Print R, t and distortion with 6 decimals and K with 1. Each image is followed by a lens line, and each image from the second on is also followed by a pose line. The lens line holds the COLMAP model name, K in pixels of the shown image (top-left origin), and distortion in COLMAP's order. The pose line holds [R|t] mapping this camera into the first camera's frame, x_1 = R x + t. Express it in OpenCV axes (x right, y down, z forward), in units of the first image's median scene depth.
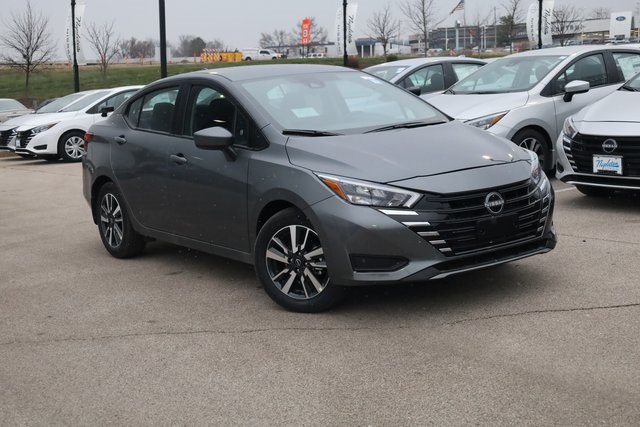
lens RADIAL K [[889.5, 0, 320.0], [0, 889.5, 213.5], [0, 0, 1]] dist [0.014400, 0.045170]
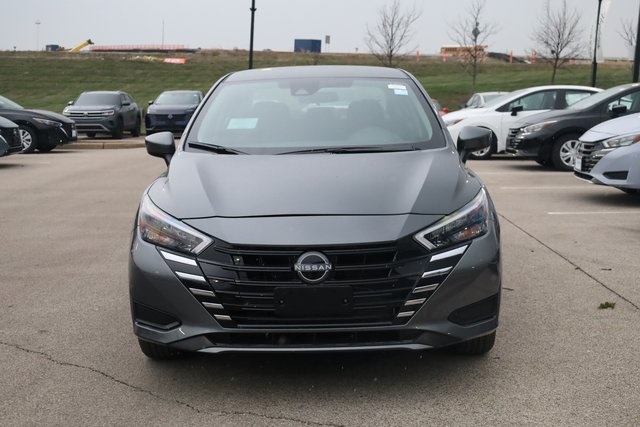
lens RADIAL K [[889.5, 0, 320.0], [0, 889.5, 213.5], [0, 0, 1]] dist [0.014400, 0.045170]
pose [[0.830572, 0.131375, -0.541193, 0.583837], [-0.129193, 0.990720, 0.042224, -0.085774], [0.541718, 0.034848, 0.839837, 0.389889]]
